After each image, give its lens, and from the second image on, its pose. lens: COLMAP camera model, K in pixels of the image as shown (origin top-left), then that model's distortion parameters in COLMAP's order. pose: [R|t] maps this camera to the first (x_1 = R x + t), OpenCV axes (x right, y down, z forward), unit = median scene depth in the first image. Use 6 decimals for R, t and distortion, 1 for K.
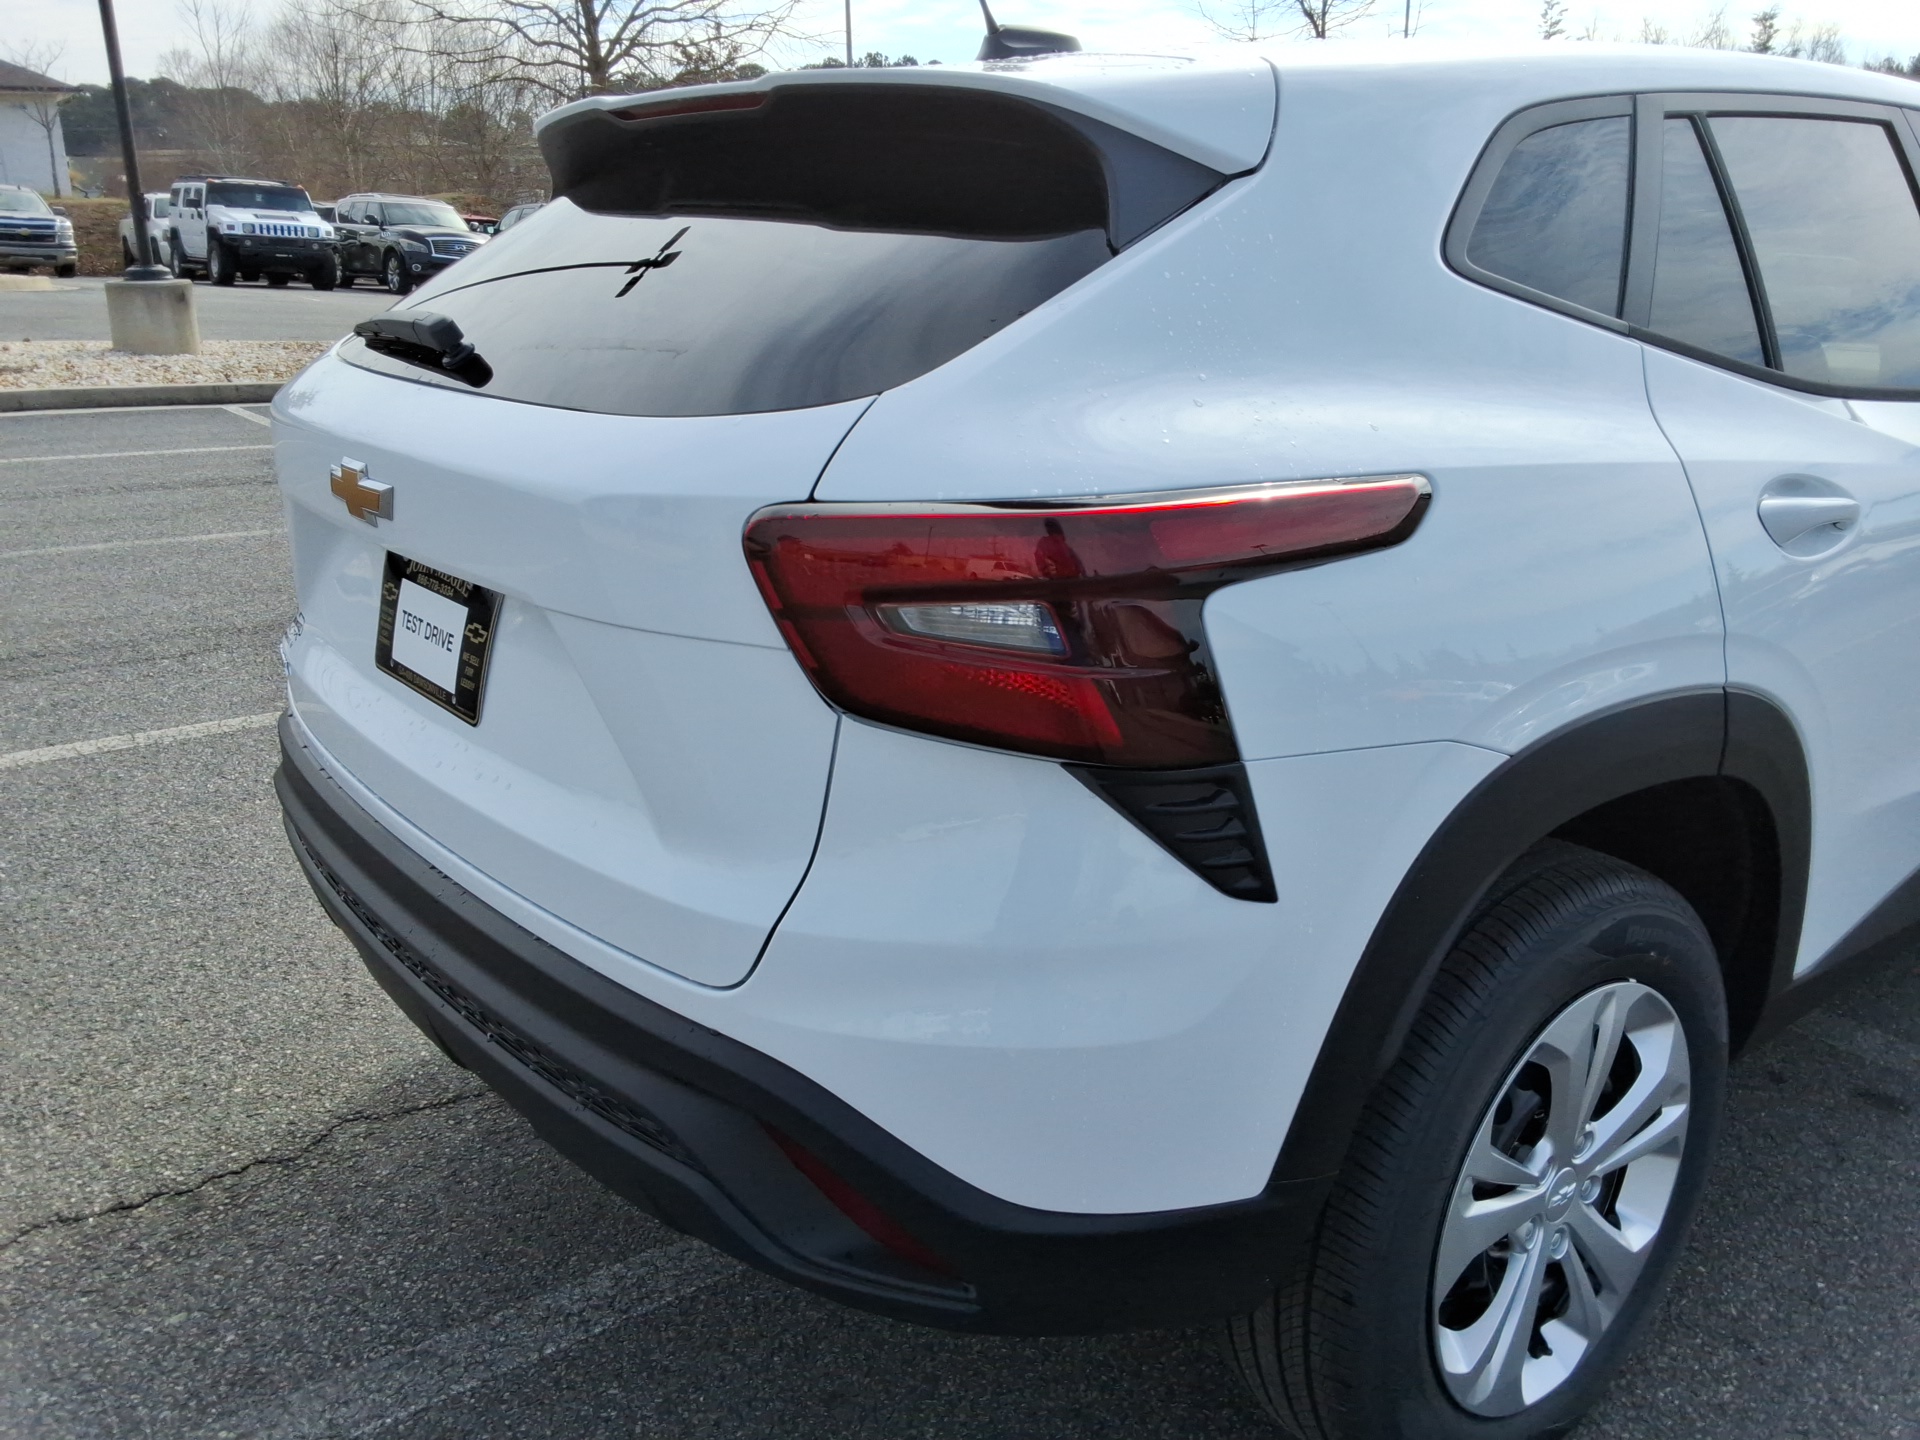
lens RADIAL K [[1532.7, 0, 996.8], [0, 1532.7, 715.5], [0, 0, 1]] dist [0.095840, -0.128877]
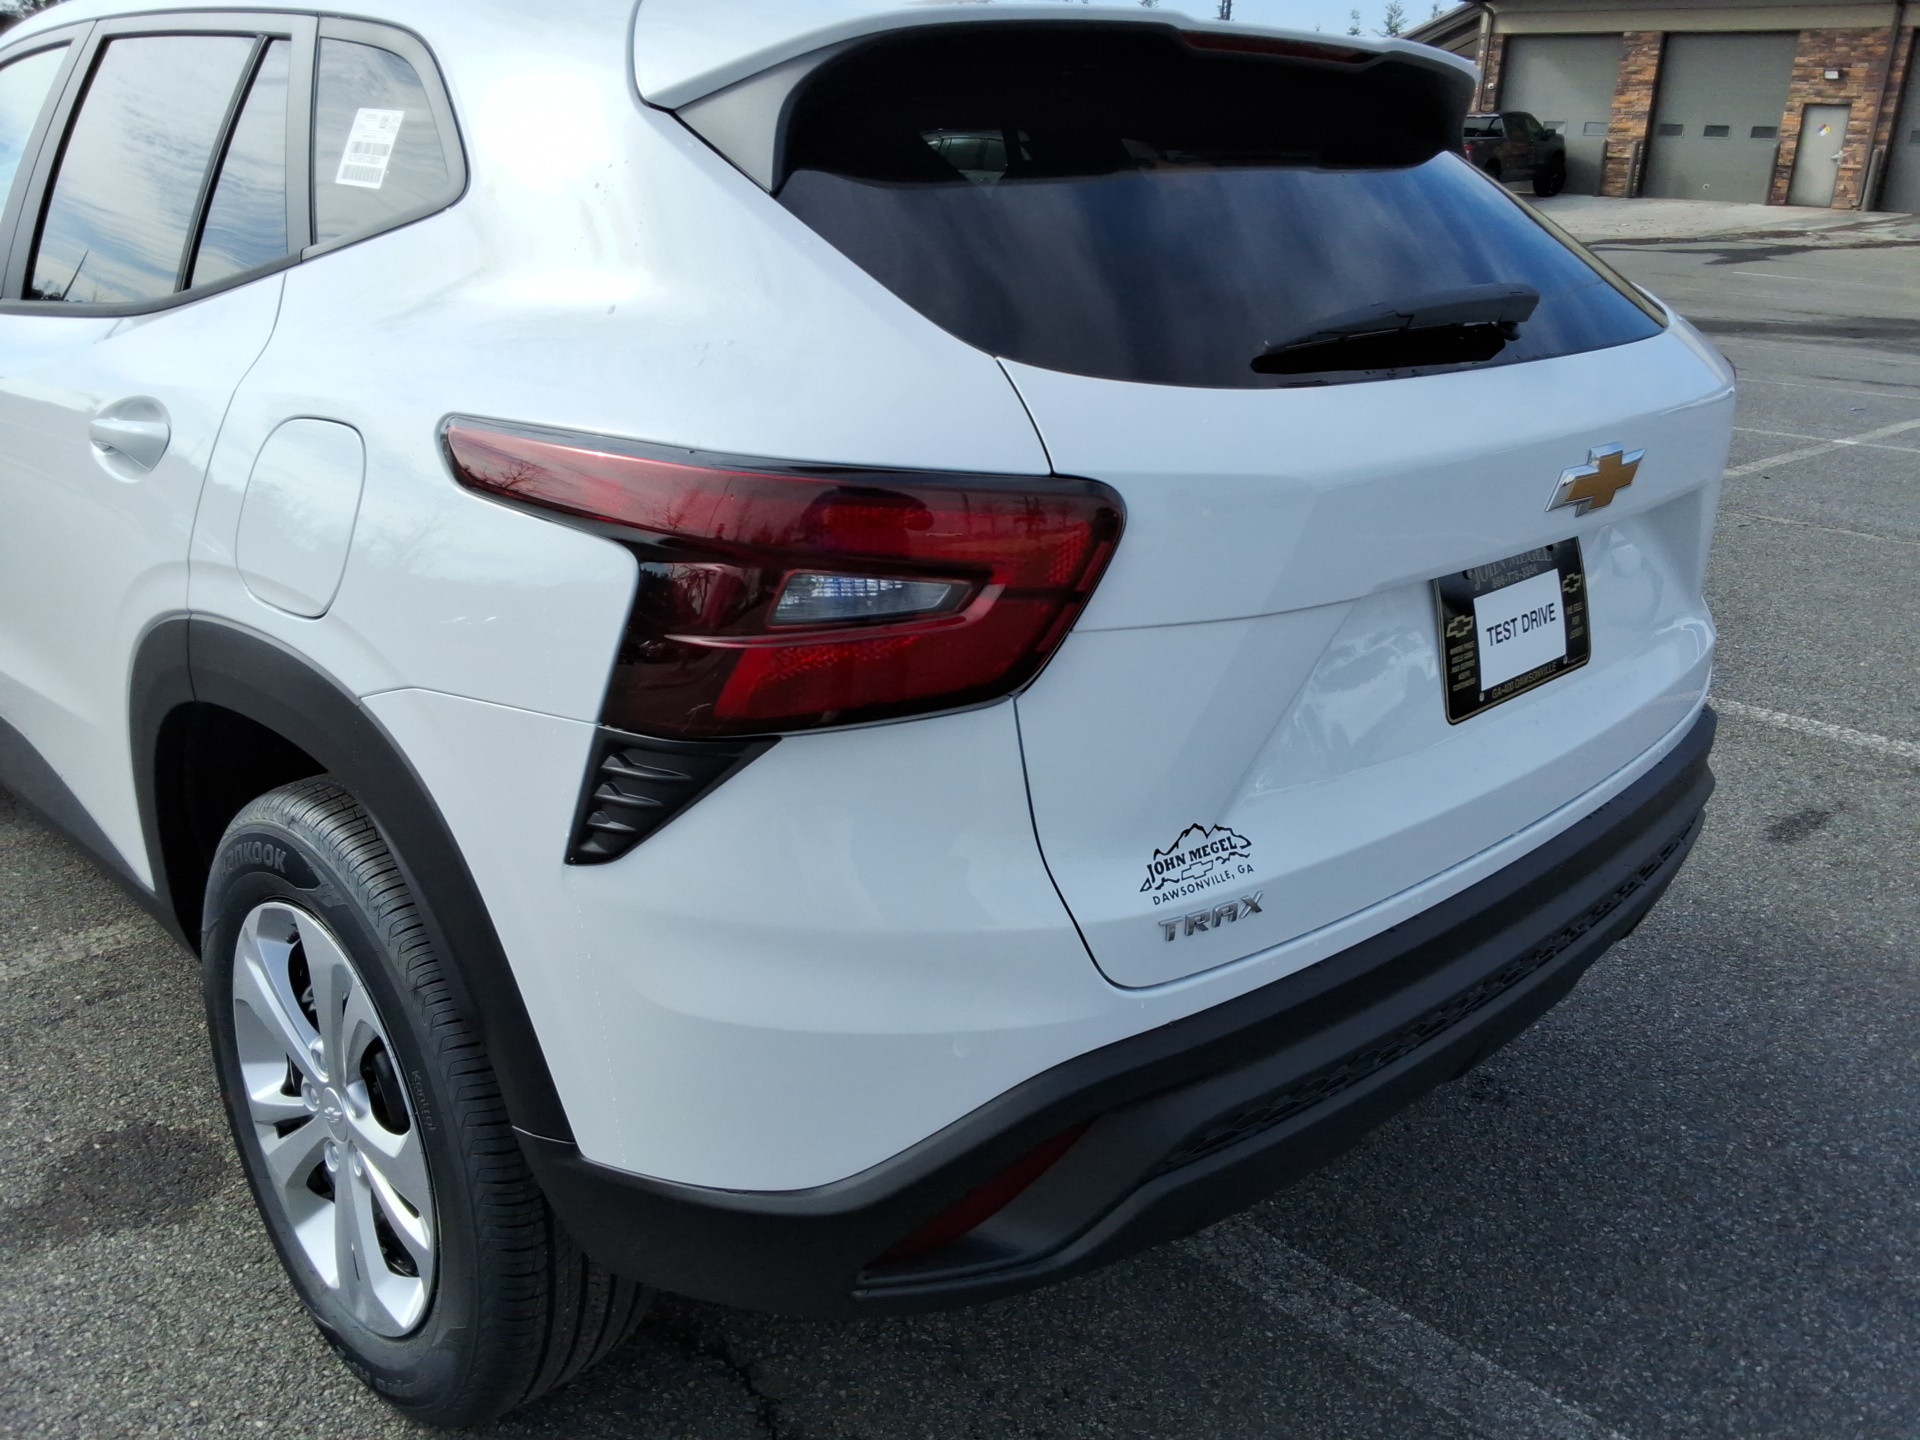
lens RADIAL K [[1532.7, 0, 964.8], [0, 1532.7, 713.2], [0, 0, 1]] dist [0.095840, -0.128877]
pose [[-0.104643, -0.344104, 0.933082, -1.045414], [0.276746, 0.891099, 0.359658, -0.373414], [-0.955228, 0.295863, 0.001983, 1.138604]]
